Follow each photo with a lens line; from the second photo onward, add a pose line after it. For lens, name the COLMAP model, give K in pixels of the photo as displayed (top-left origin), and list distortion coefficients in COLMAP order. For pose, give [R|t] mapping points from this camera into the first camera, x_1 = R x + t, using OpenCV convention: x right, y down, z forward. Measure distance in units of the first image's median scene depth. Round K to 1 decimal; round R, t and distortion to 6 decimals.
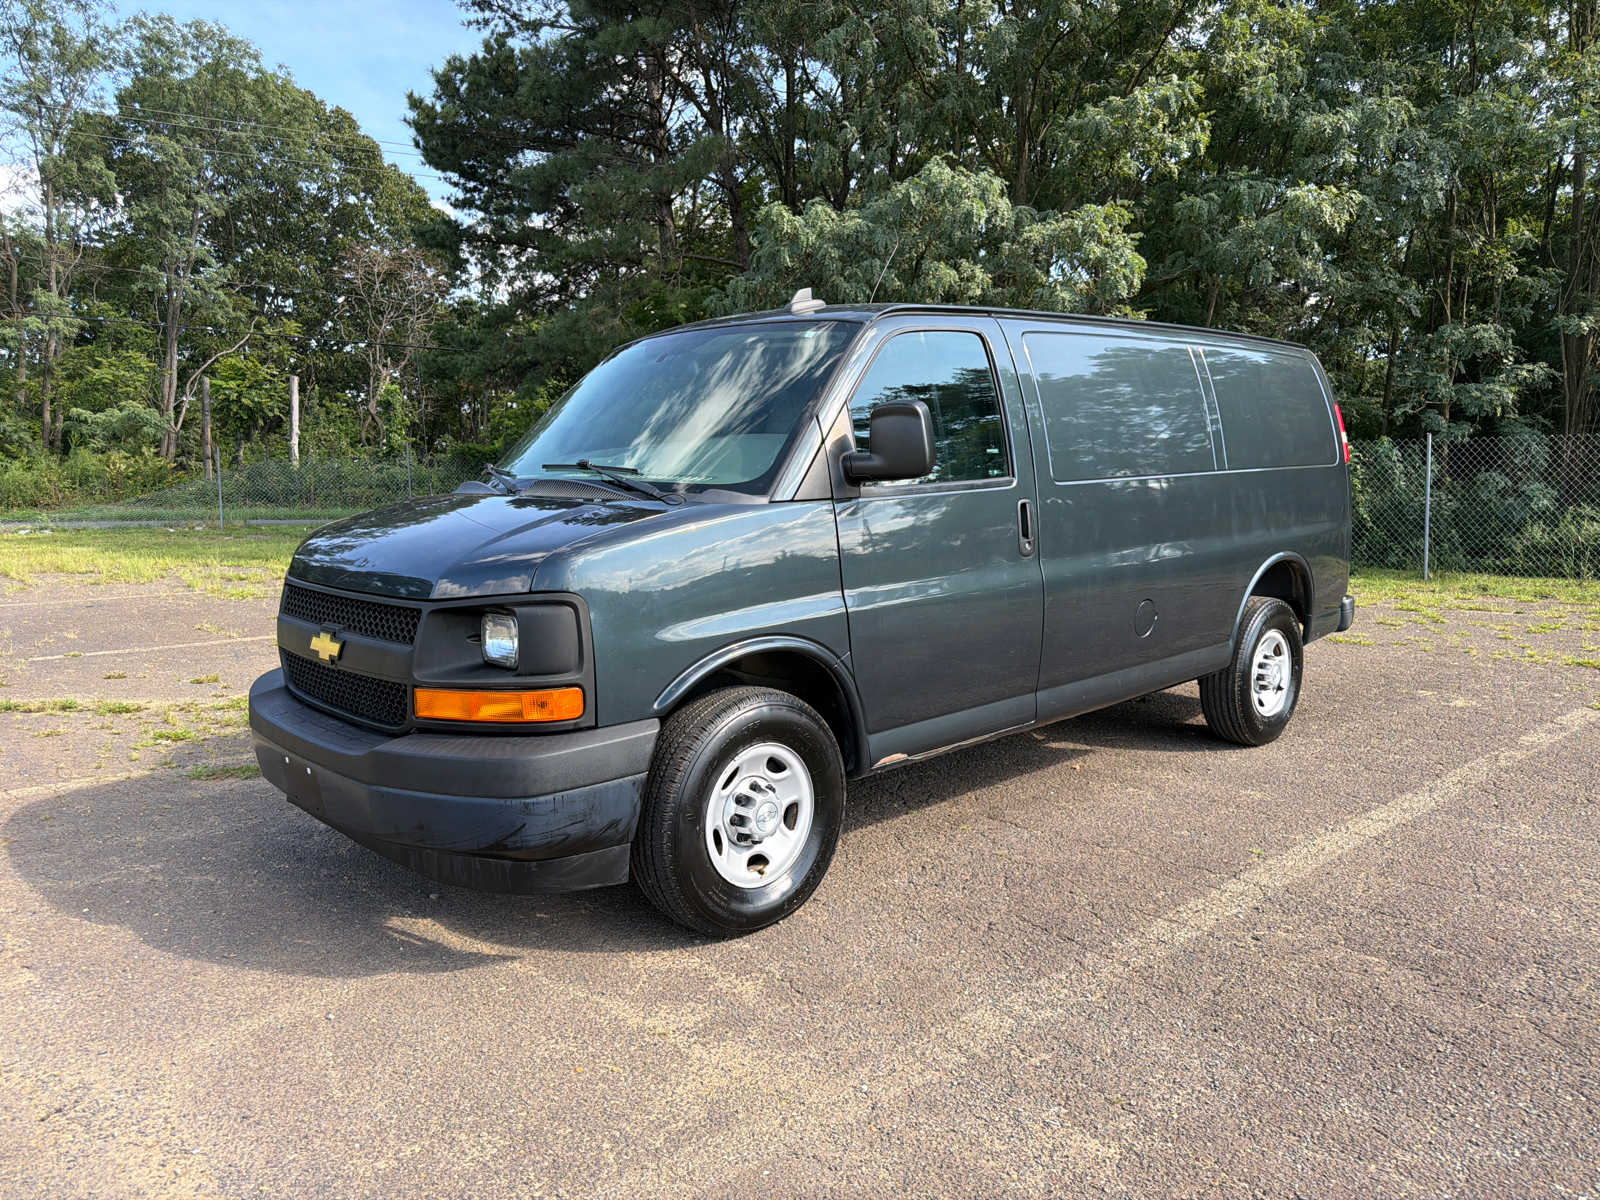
lens RADIAL K [[1174.1, 0, 806.8], [0, 1174.1, 605.2], [0, 0, 1]] dist [0.033704, -0.040139]
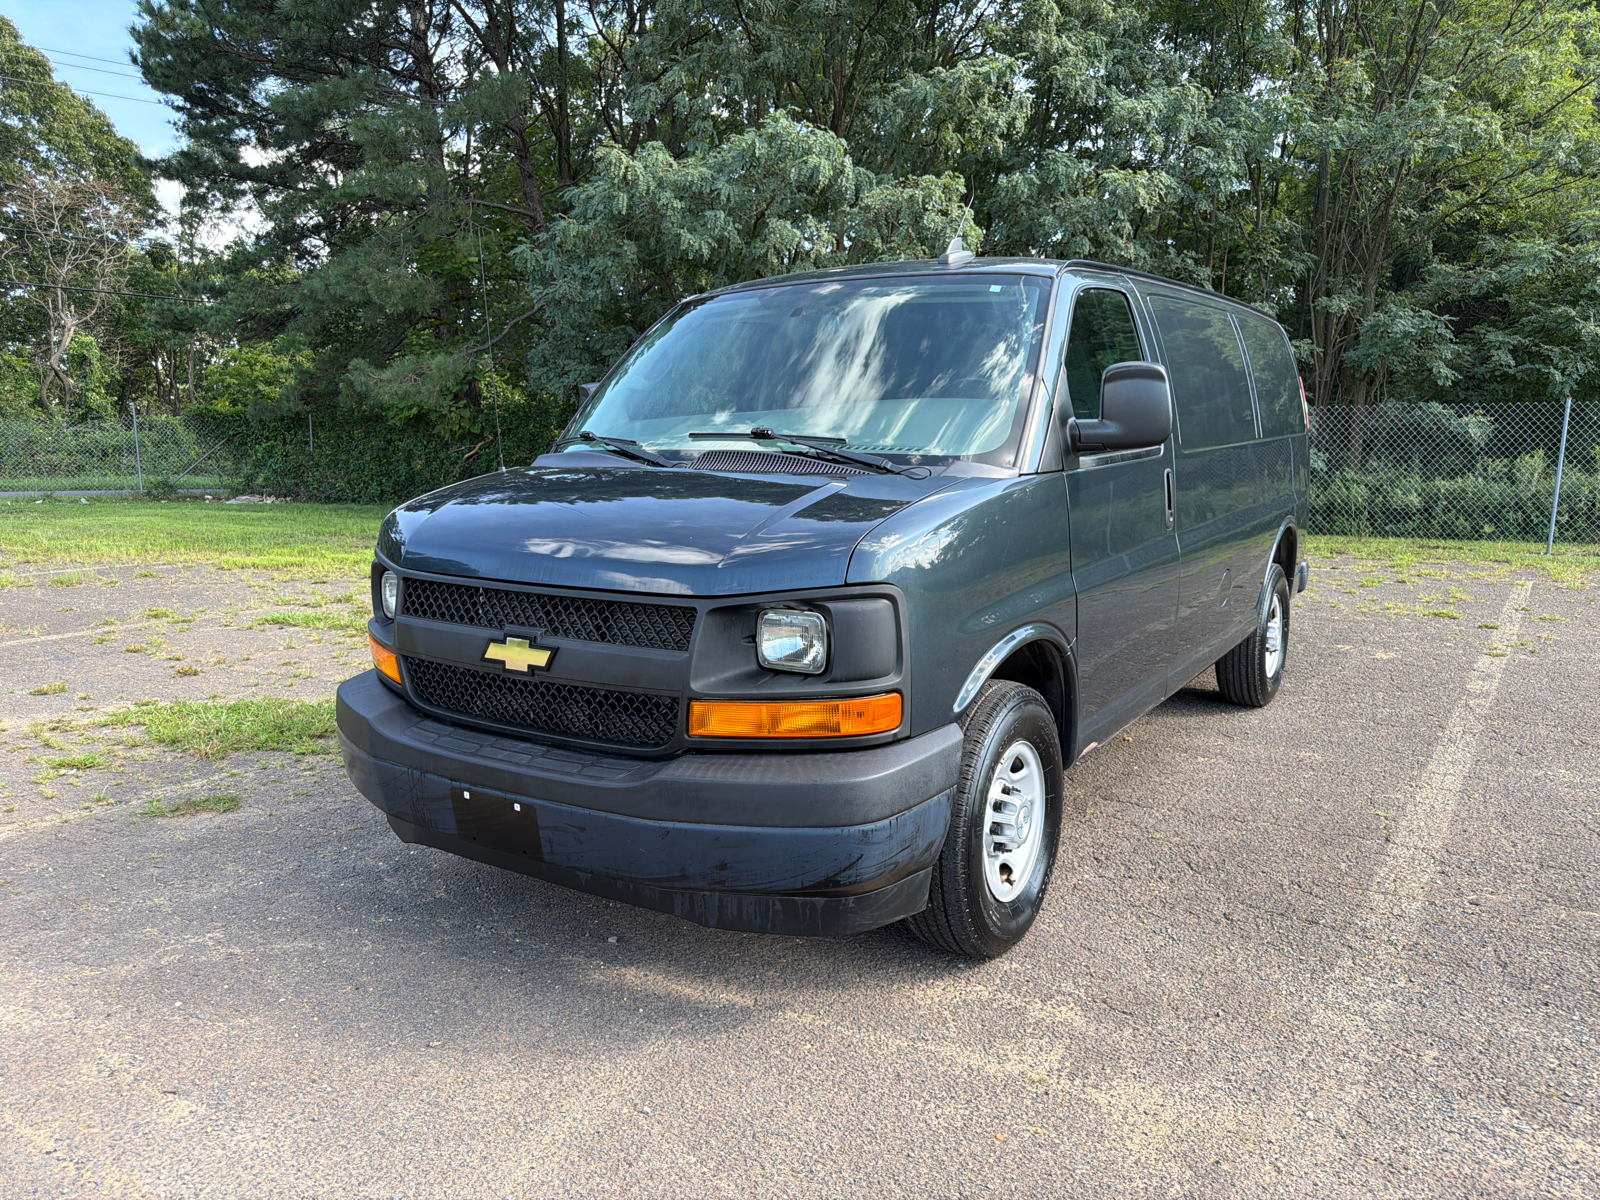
lens RADIAL K [[1174.1, 0, 802.2], [0, 1174.1, 607.3], [0, 0, 1]] dist [0.033704, -0.040139]
pose [[0.971770, -0.032071, 0.233739, -0.338310], [0.024906, 0.999127, 0.033541, -0.017068], [-0.234610, -0.026773, 0.971721, 0.130963]]
